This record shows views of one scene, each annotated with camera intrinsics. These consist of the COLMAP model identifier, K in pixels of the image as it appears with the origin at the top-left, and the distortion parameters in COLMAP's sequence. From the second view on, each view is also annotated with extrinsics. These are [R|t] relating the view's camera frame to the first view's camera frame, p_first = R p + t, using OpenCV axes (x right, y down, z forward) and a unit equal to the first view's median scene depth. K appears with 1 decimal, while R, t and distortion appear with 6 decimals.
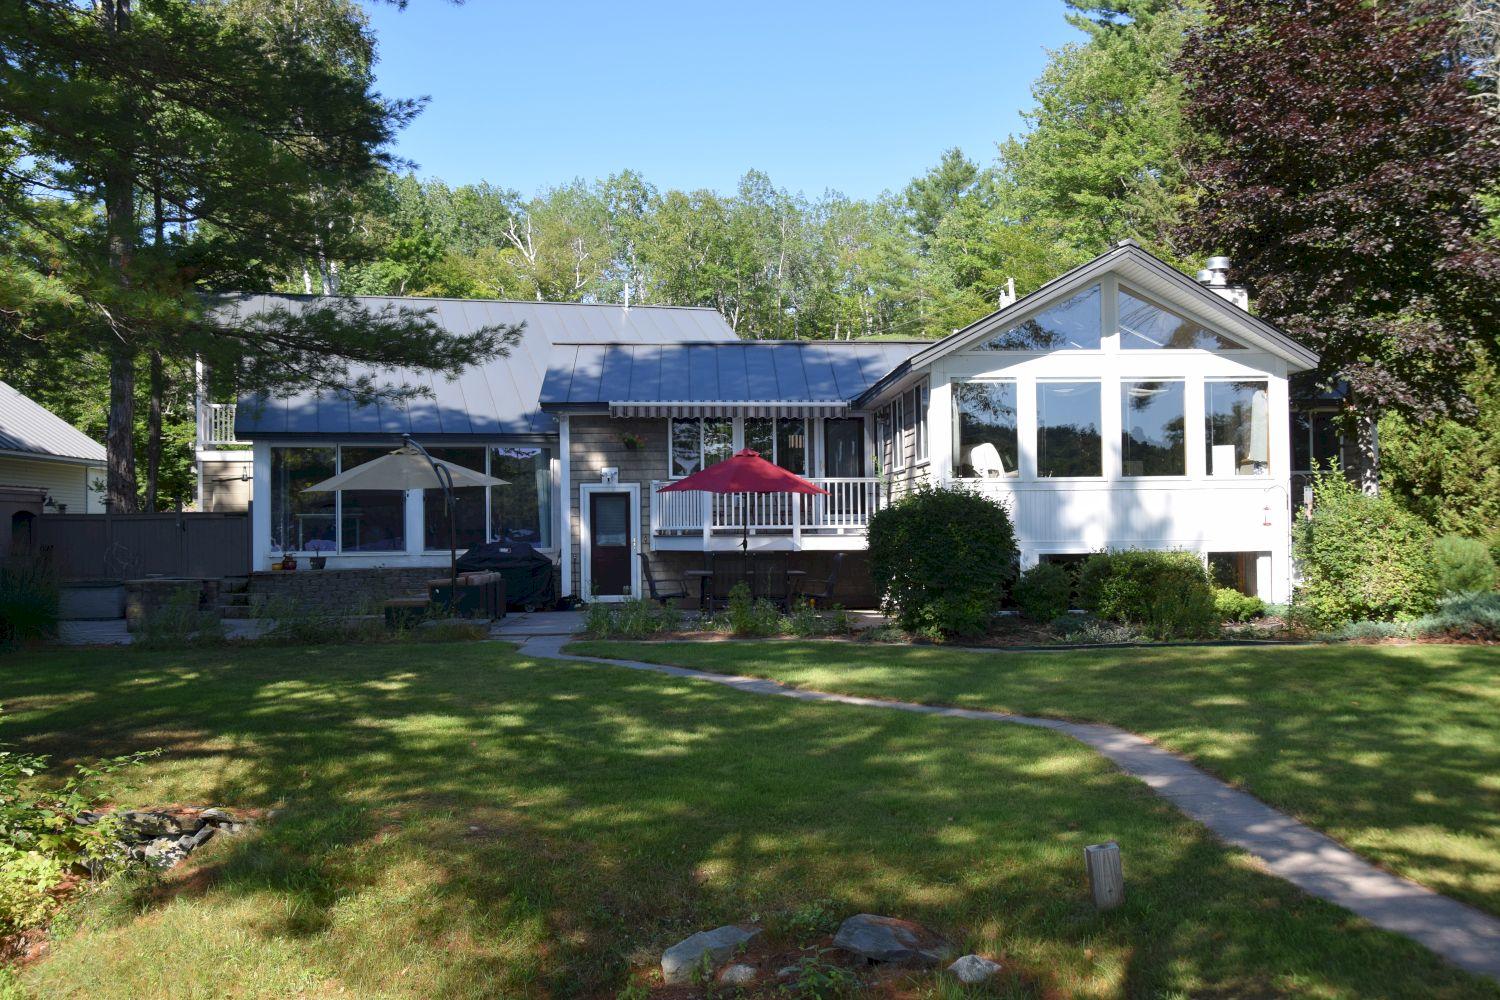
lens RADIAL K [[1470.4, 0, 750.0], [0, 1470.4, 500.0], [0, 0, 1]] dist [-0.010466, -0.003308]
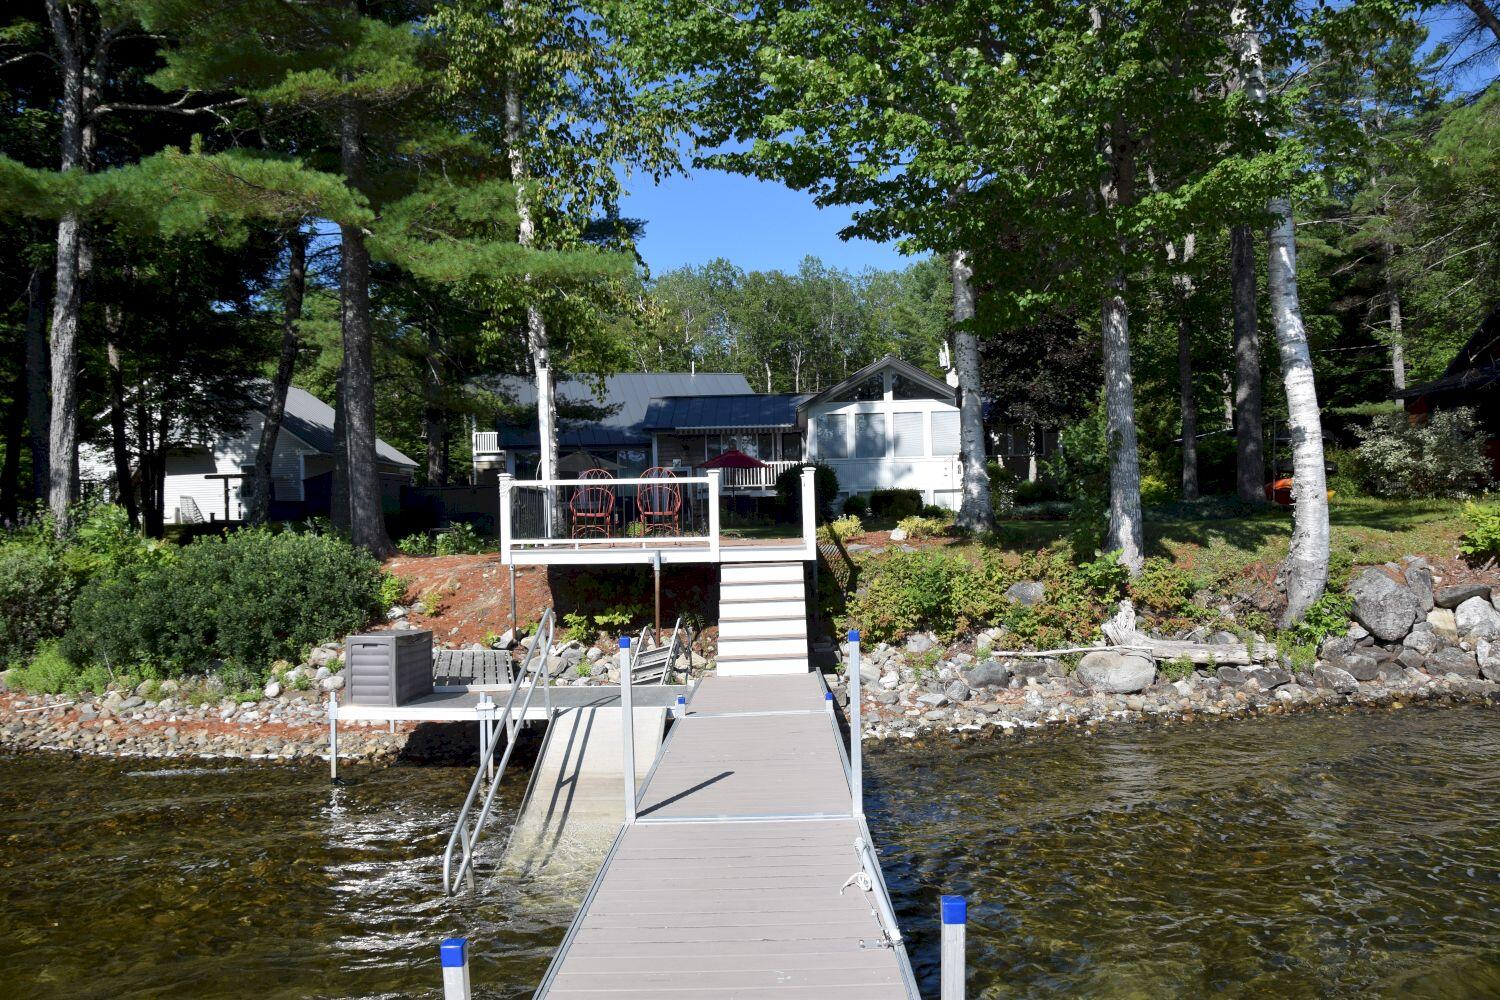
lens RADIAL K [[1174.5, 0, 750.0], [0, 1174.5, 500.0], [0, 0, 1]] dist [-0.124570, 0.012331]
pose [[0.996999, -0.018400, -0.075190, 0.024834], [0.018605, 0.999825, 0.002026, 0.006288], [0.075139, -0.003419, 0.997167, -0.119529]]
